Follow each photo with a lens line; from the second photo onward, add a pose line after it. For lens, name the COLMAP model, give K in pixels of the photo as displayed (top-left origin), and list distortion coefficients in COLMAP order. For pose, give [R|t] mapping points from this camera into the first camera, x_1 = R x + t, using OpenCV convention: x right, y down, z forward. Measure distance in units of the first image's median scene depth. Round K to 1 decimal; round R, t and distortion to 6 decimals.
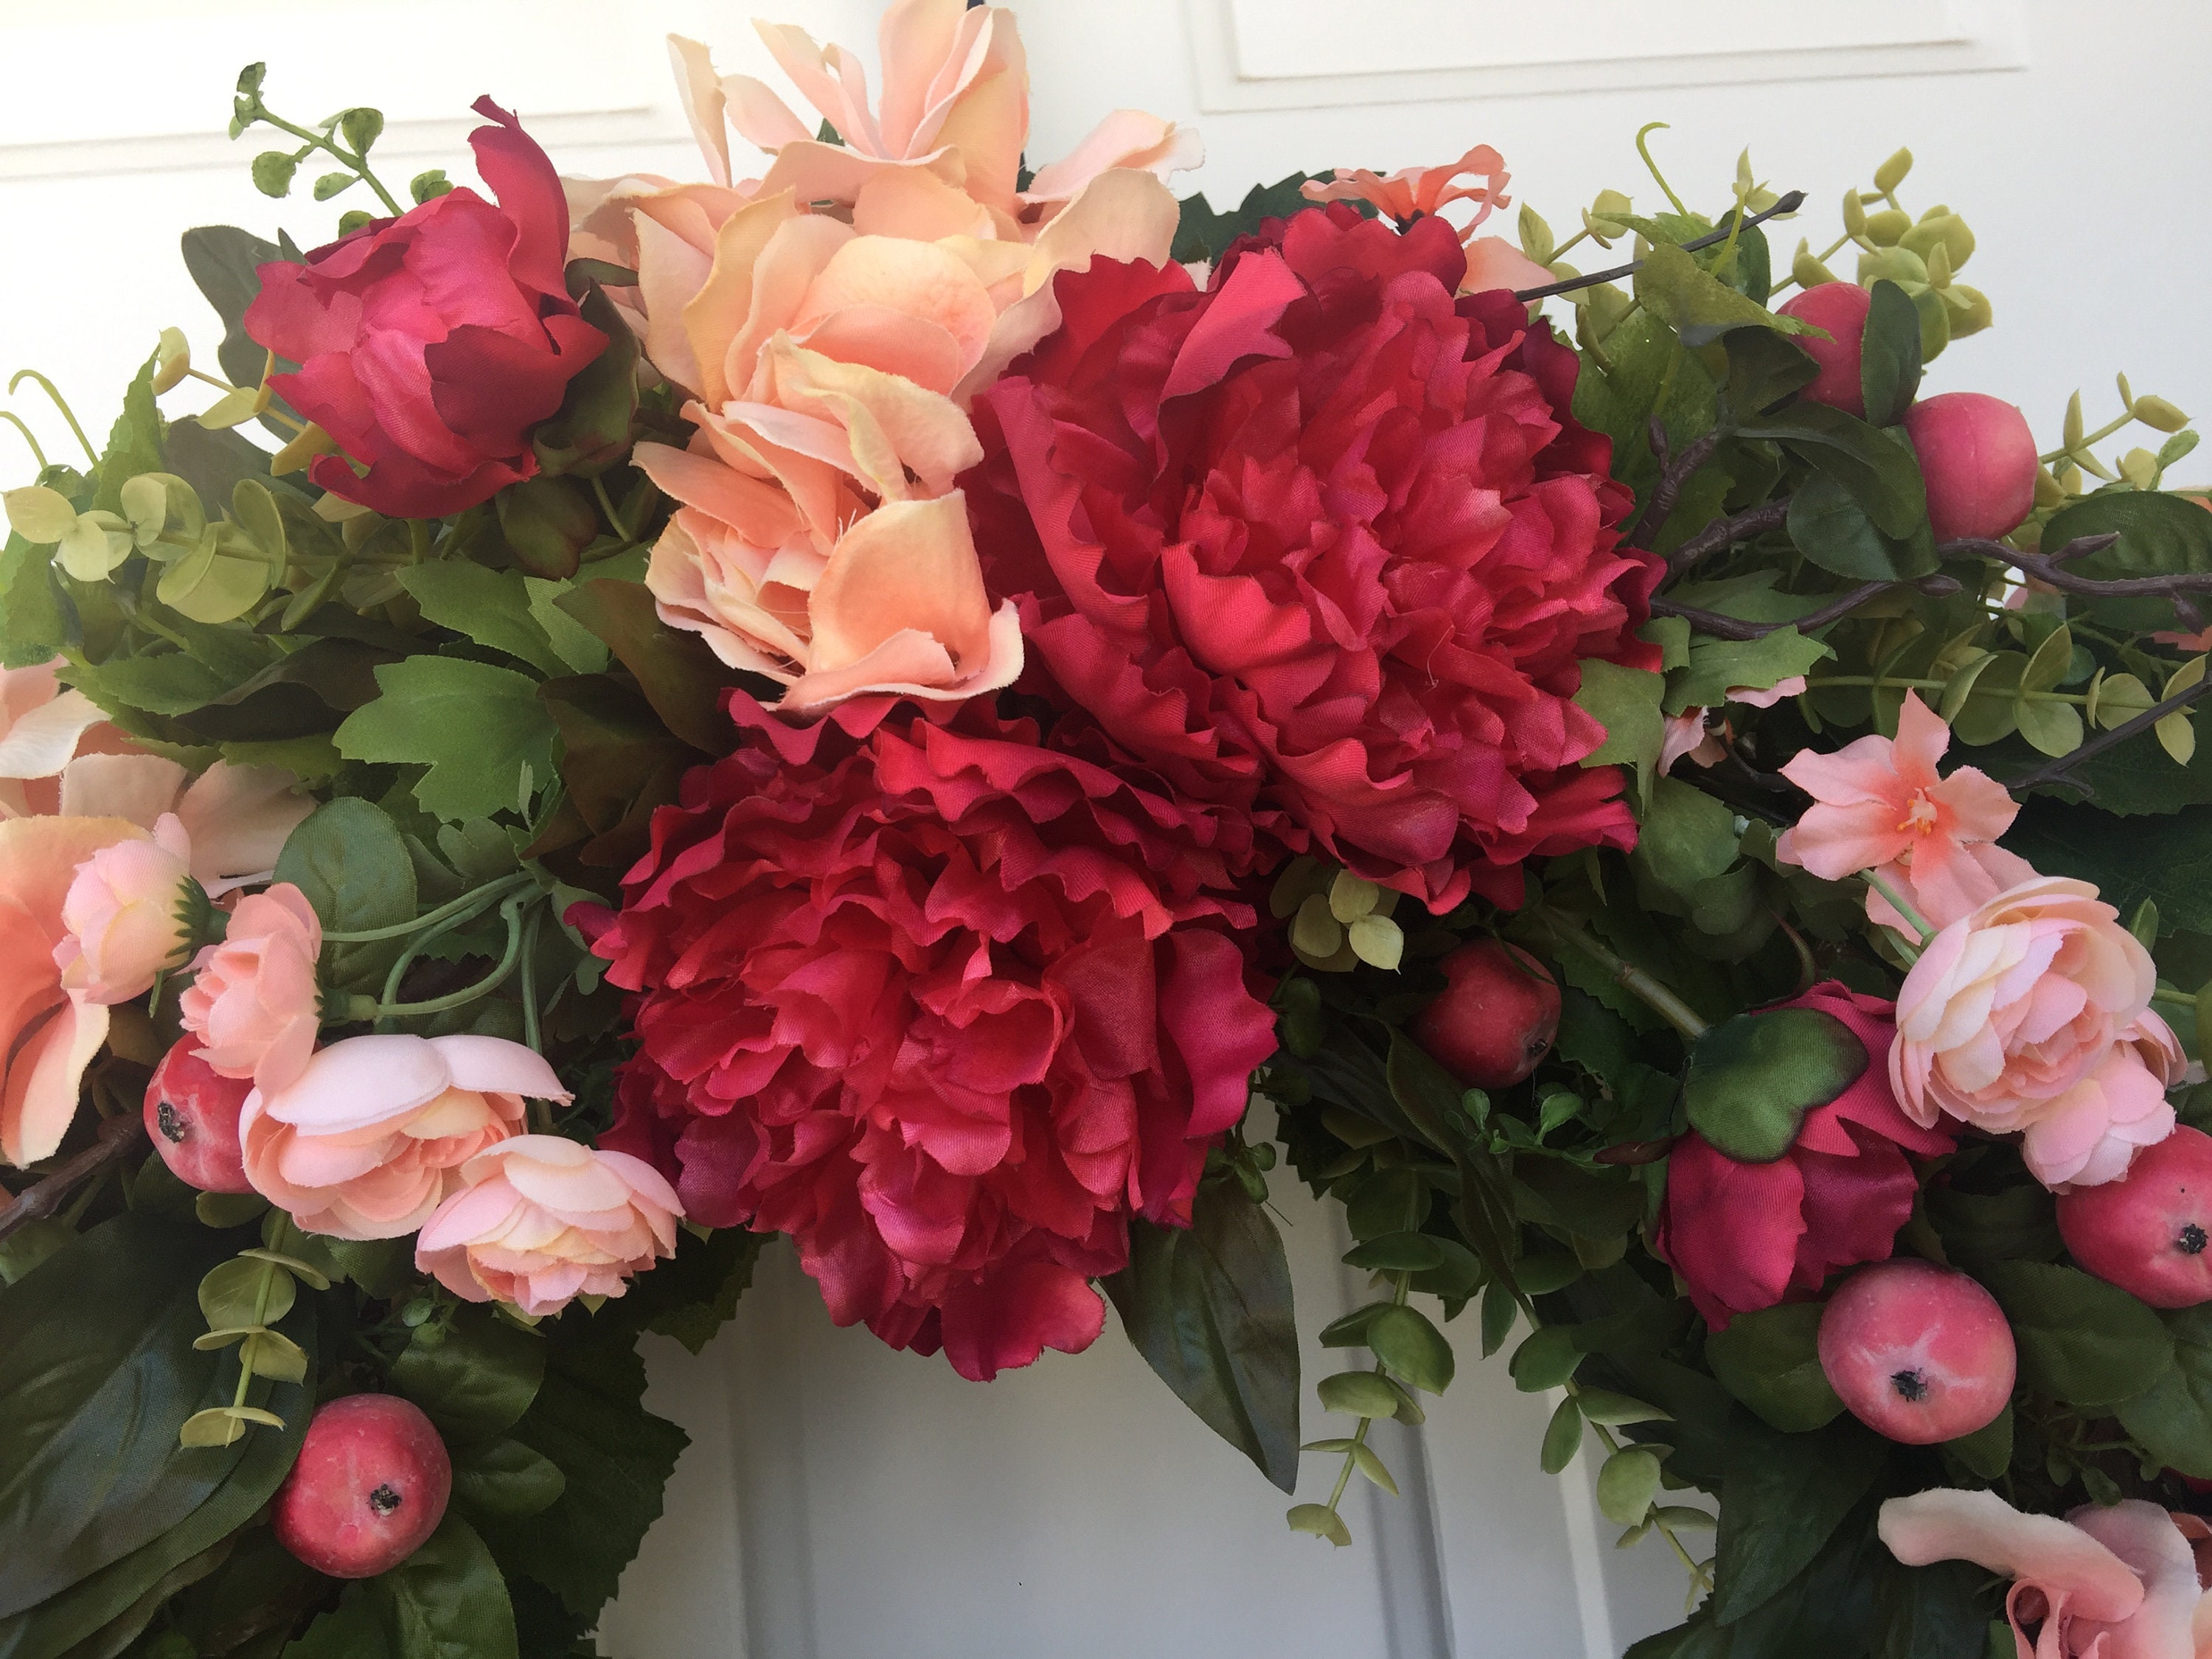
lens RADIAL K [[1859.1, 0, 1108.1], [0, 1859.1, 816.8], [0, 0, 1]] dist [0.035264, -0.067518]
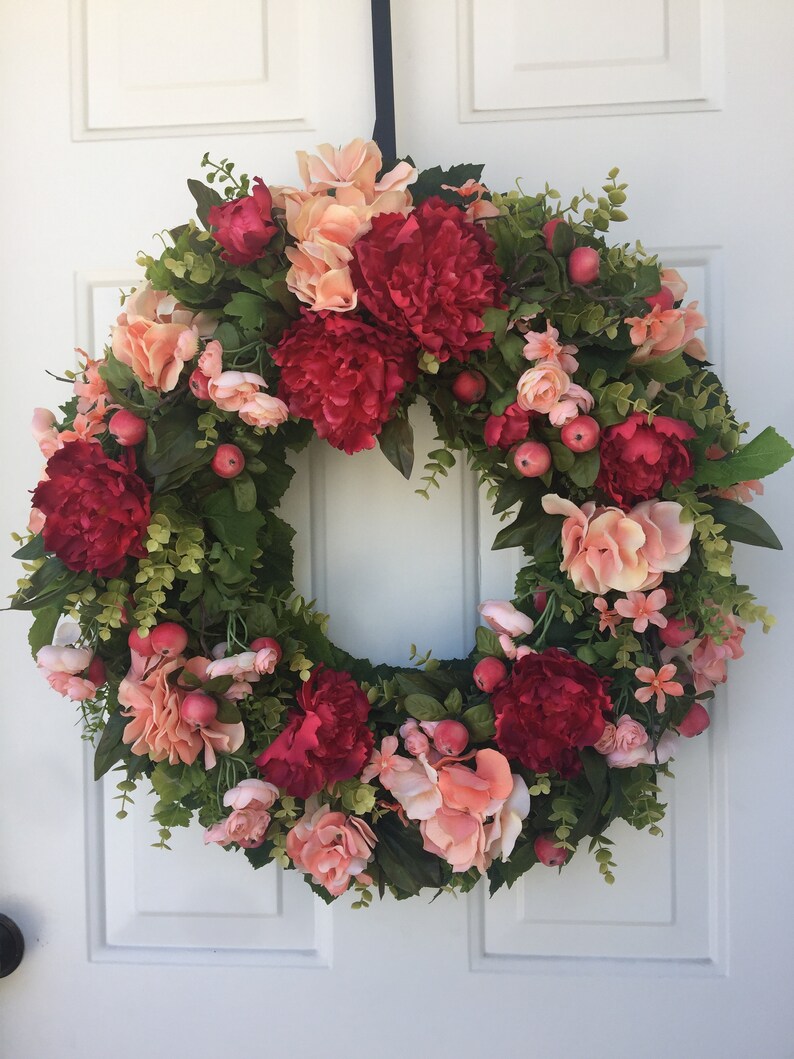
lens RADIAL K [[890.0, 0, 400.5], [0, 890.0, 529.7], [0, 0, 1]] dist [0.035264, -0.067518]
pose [[0.983307, 0.097366, -0.153711, 0.471743], [-0.058368, 0.968926, 0.240366, -0.075682], [0.172338, -0.227382, 0.958435, -1.336147]]
